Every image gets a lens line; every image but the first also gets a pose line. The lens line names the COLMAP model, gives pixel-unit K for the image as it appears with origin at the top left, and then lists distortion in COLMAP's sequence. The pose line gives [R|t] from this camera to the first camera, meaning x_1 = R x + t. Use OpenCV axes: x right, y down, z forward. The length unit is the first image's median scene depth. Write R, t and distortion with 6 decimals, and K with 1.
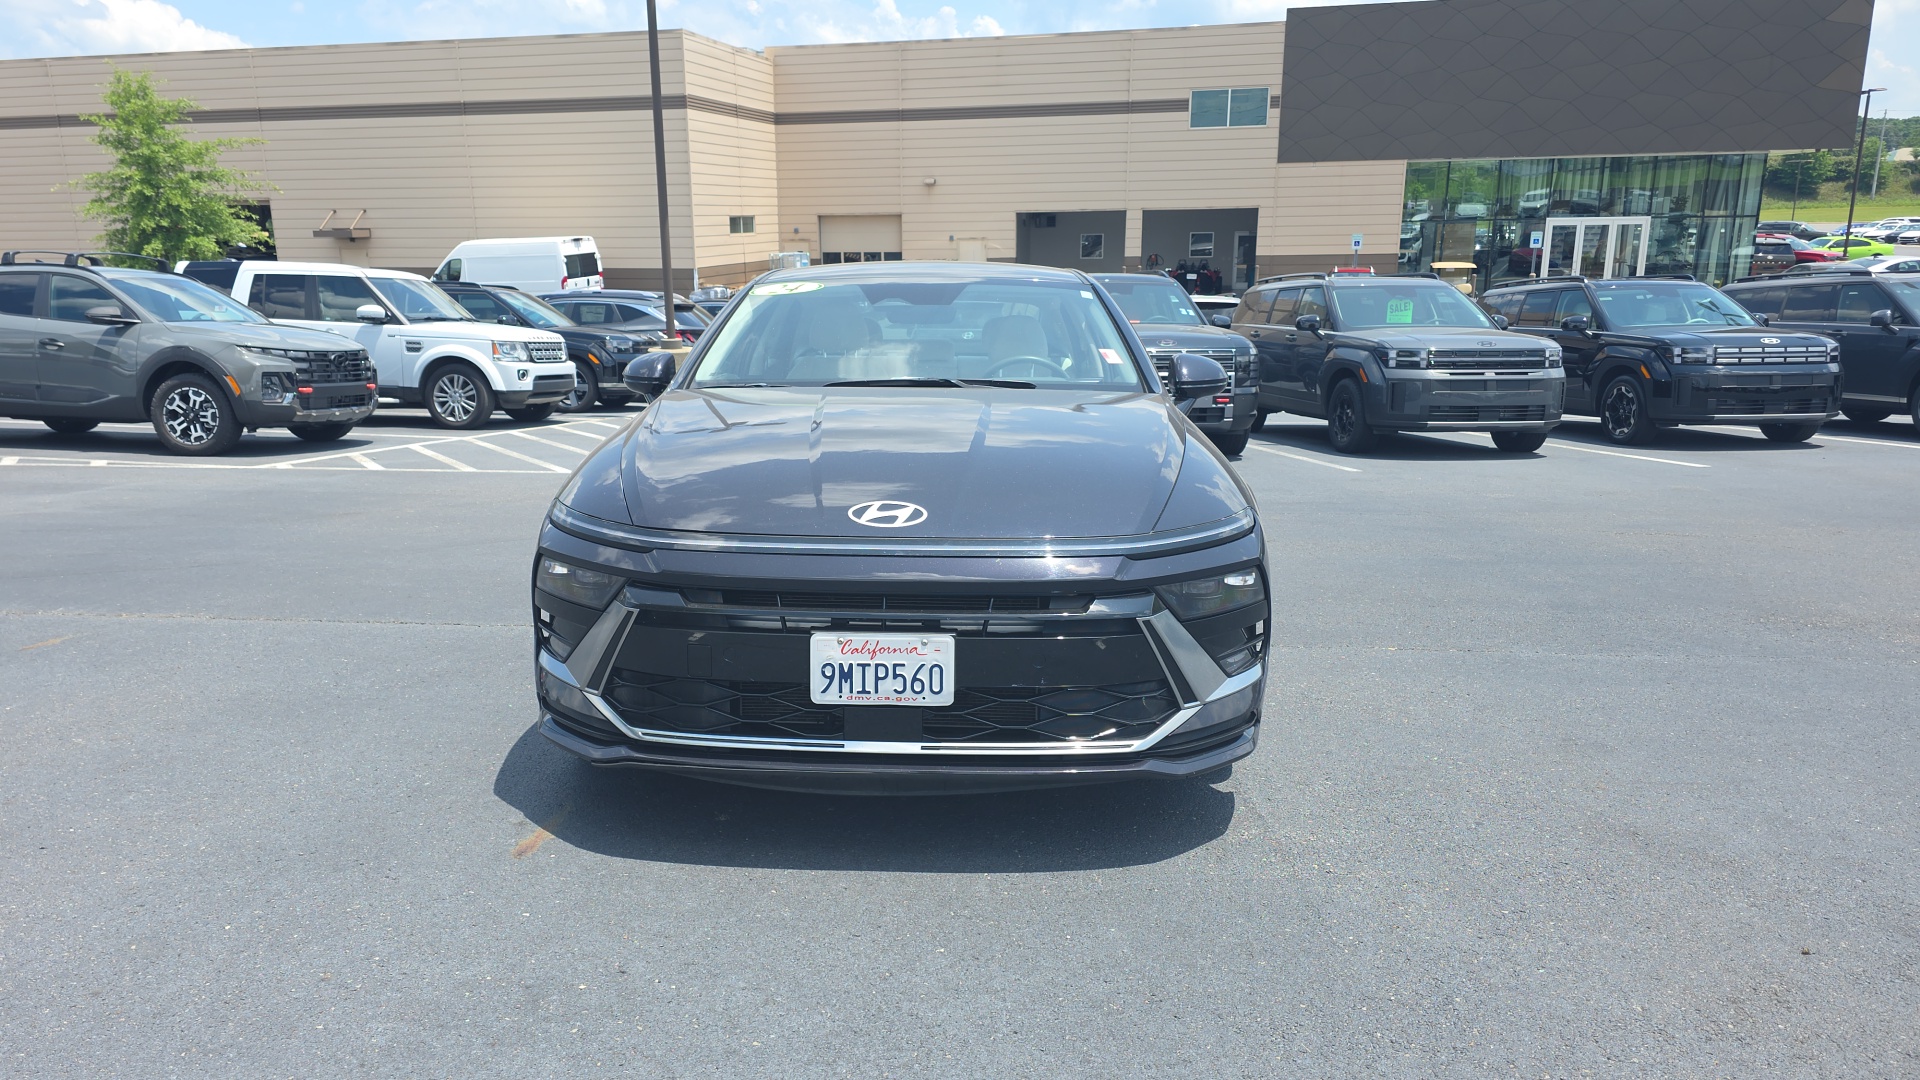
lens RADIAL K [[1351.0, 0, 918.1], [0, 1351.0, 549.0], [0, 0, 1]] dist [0.058257, -0.070856]
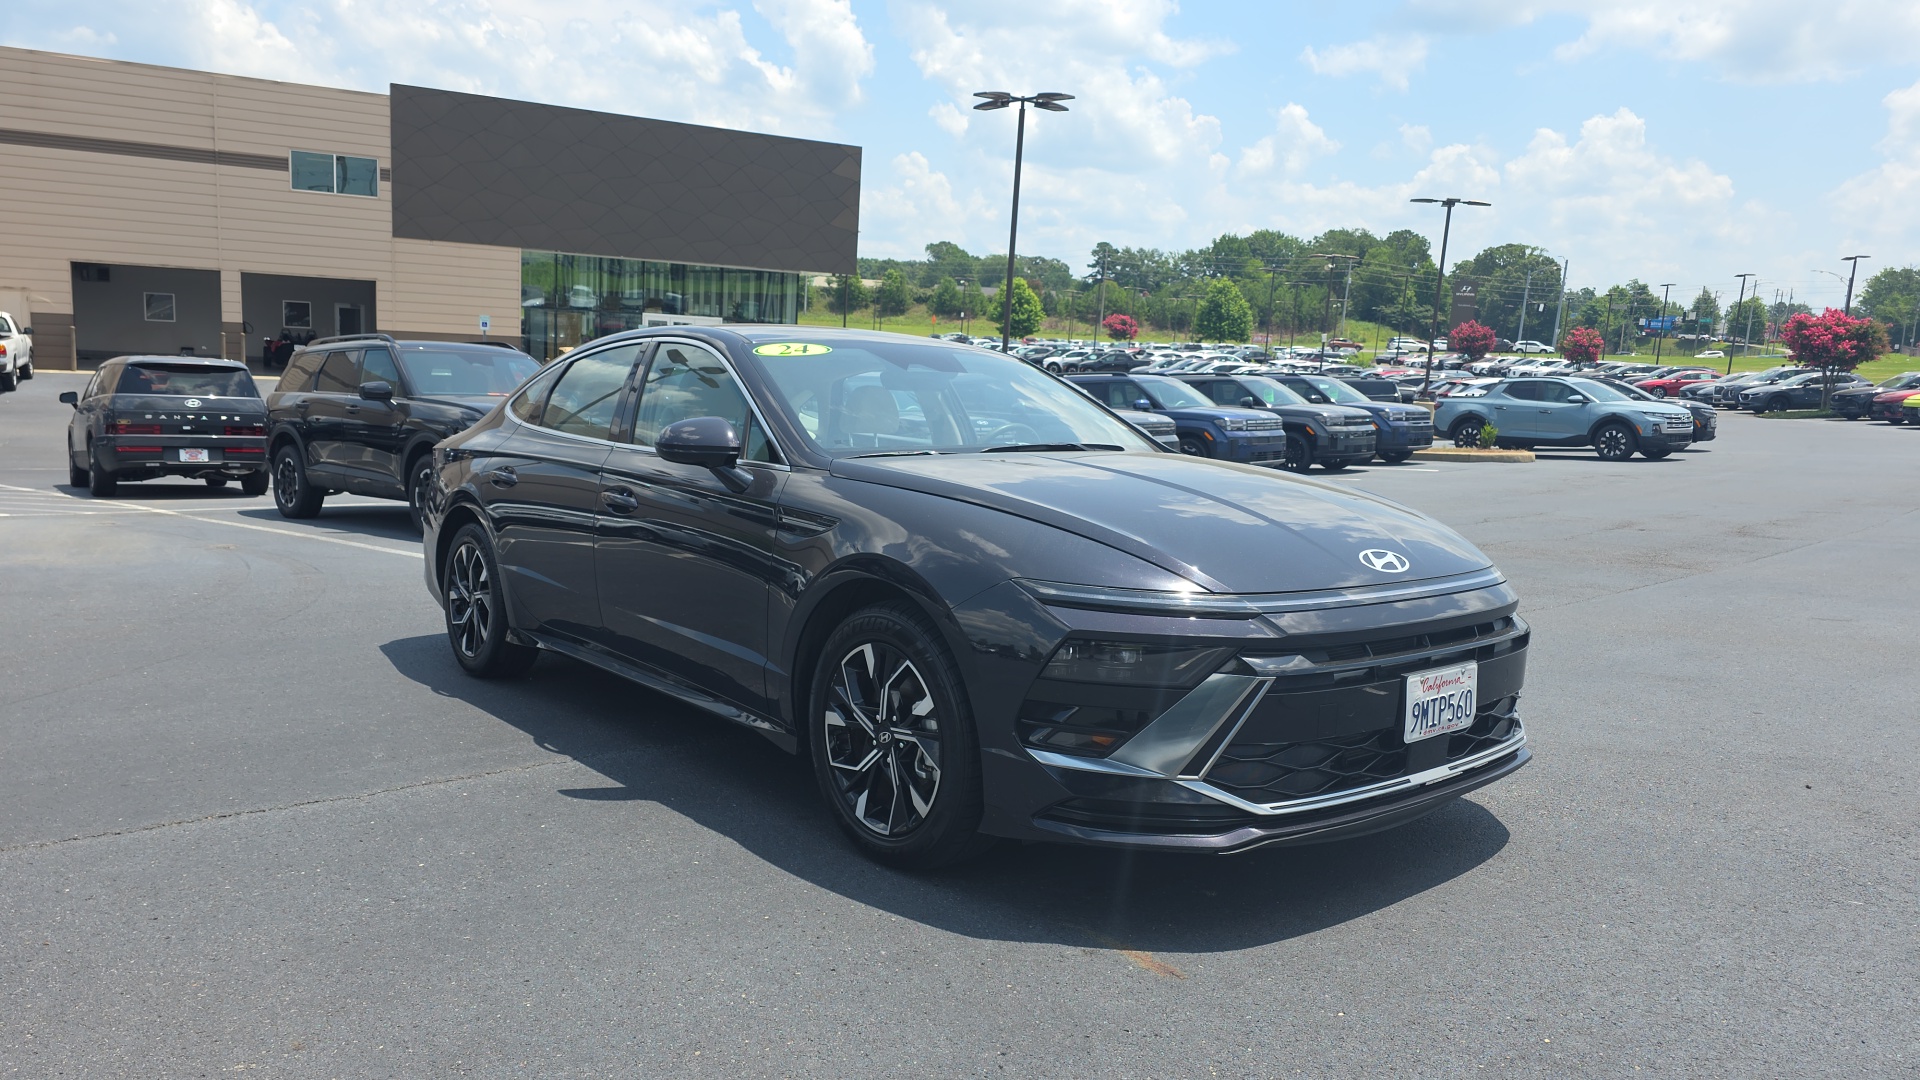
lens RADIAL K [[1342.3, 0, 925.6], [0, 1342.3, 536.8], [0, 0, 1]] dist [0.040361, -0.061428]
pose [[0.712626, -0.050723, 0.699708, -1.084861], [0.097758, 0.994832, -0.027446, -0.055272], [-0.694700, 0.087960, 0.713902, 0.495171]]
